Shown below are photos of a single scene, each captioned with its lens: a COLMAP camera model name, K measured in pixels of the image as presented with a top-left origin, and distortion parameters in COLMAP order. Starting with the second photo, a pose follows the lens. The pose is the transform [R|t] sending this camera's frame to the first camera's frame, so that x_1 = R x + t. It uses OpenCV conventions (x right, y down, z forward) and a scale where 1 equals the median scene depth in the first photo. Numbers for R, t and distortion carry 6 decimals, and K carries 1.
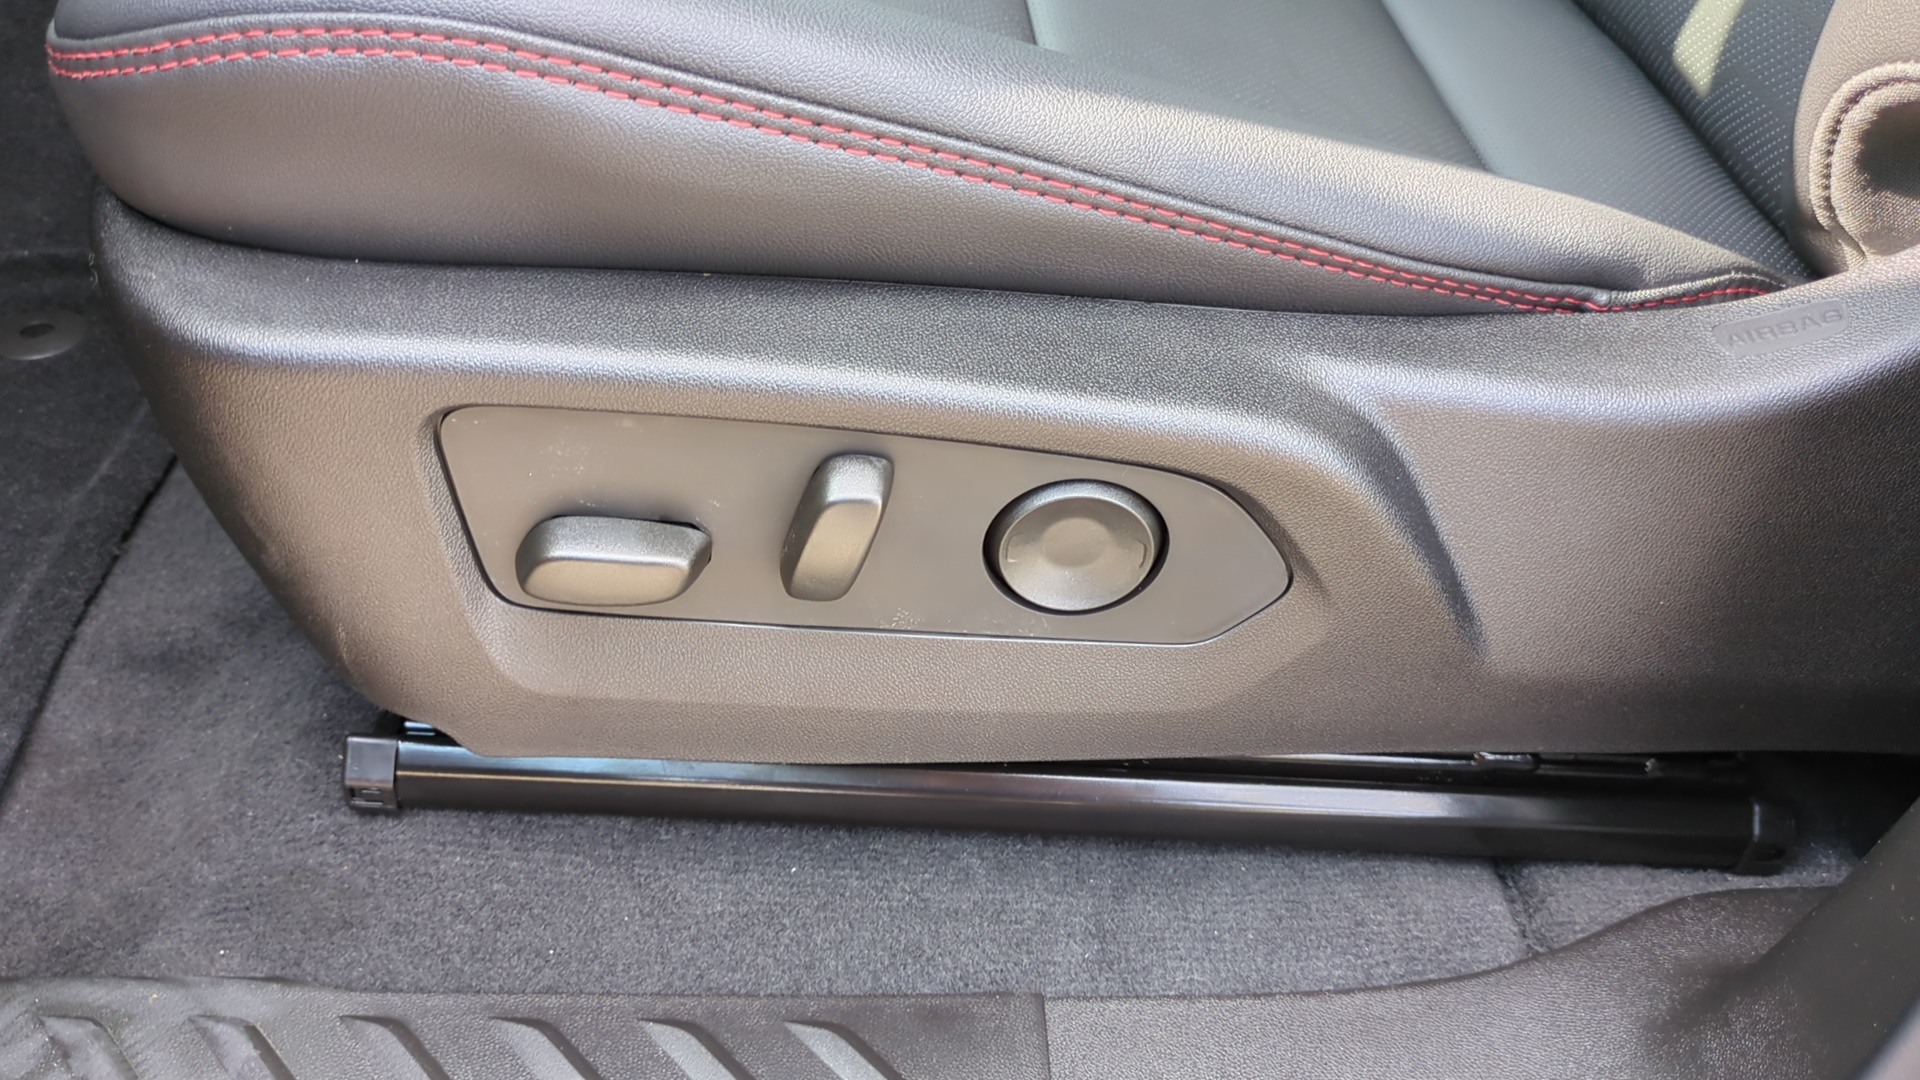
lens RADIAL K [[1585.3, 0, 958.4], [0, 1585.3, 525.0], [0, 0, 1]] dist [0.004003, -0.014885]
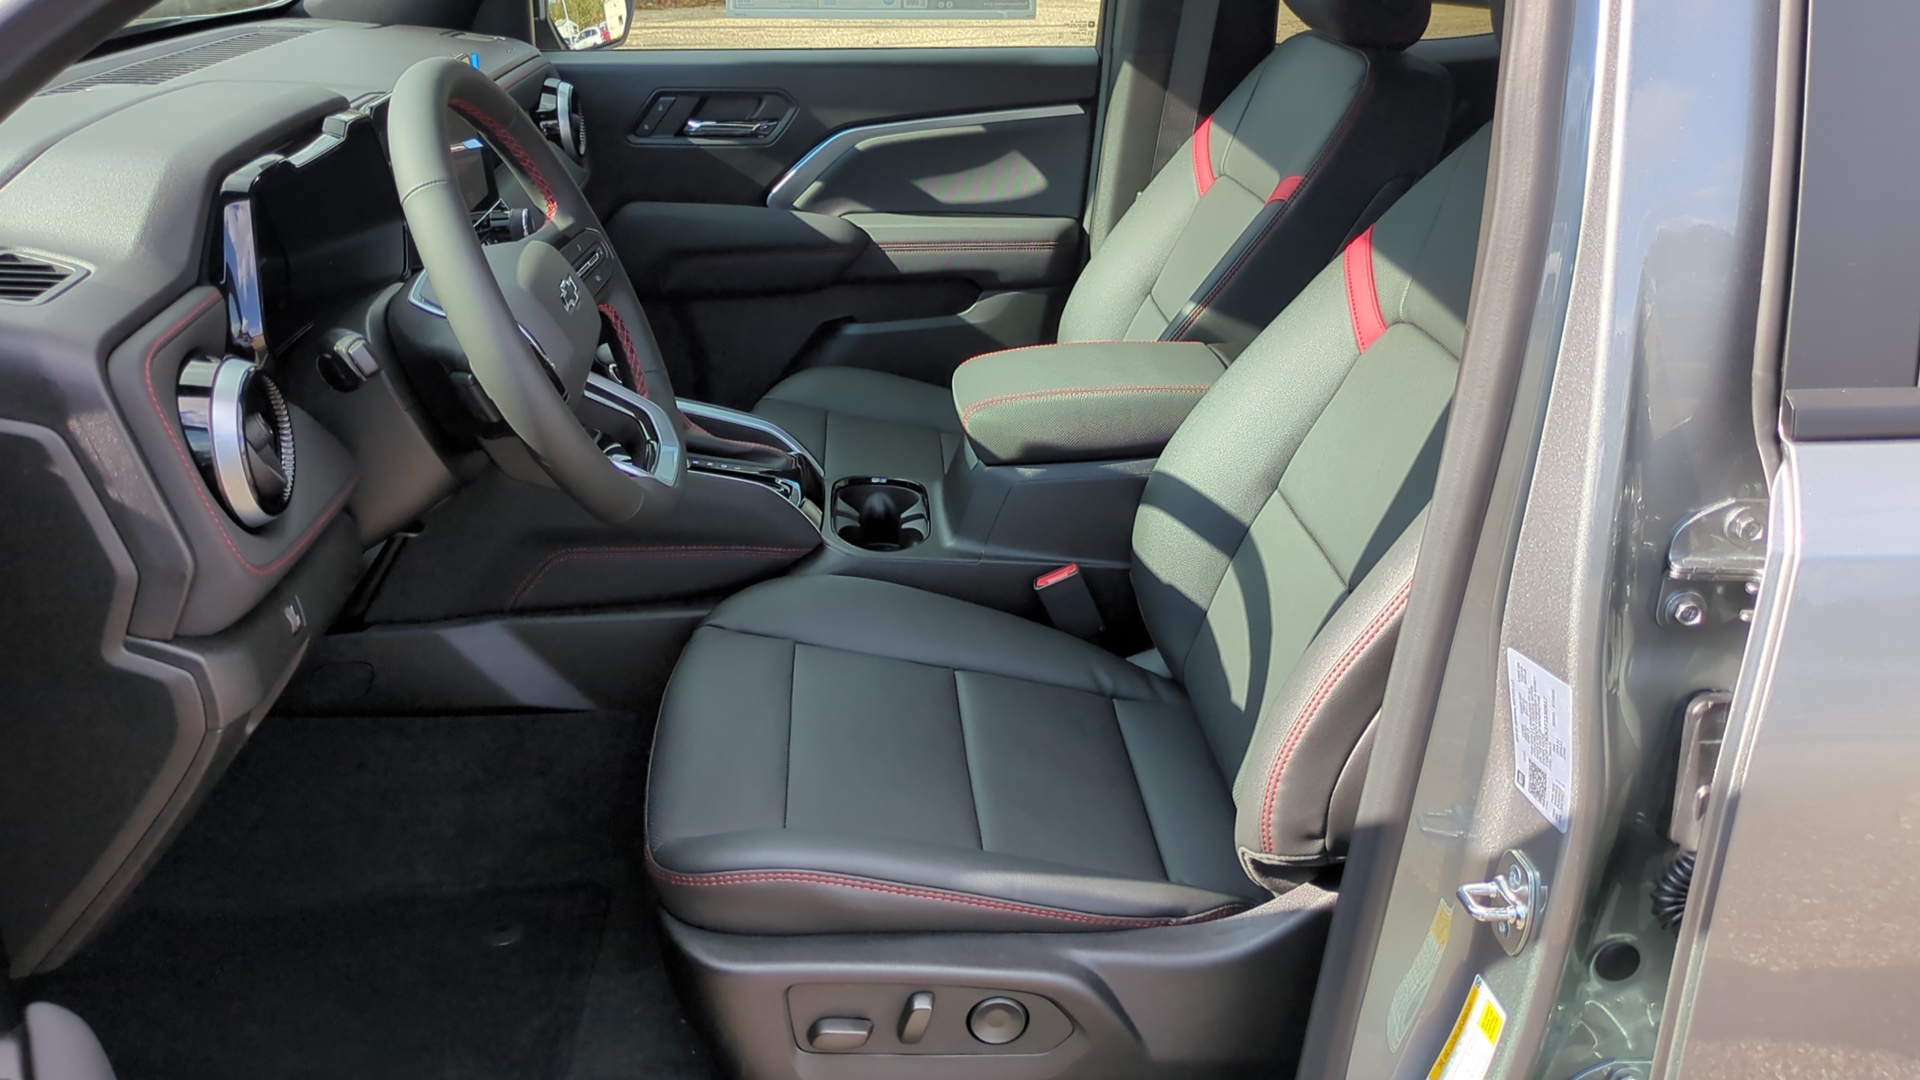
lens RADIAL K [[1585.3, 0, 958.4], [0, 1585.3, 525.0], [0, 0, 1]] dist [0.004003, -0.014885]
pose [[0.998542, -0.043897, 0.031423, -0.049087], [0.051076, 0.956691, -0.286591, -0.026621], [-0.017482, 0.287778, 0.957538, -2.091737]]
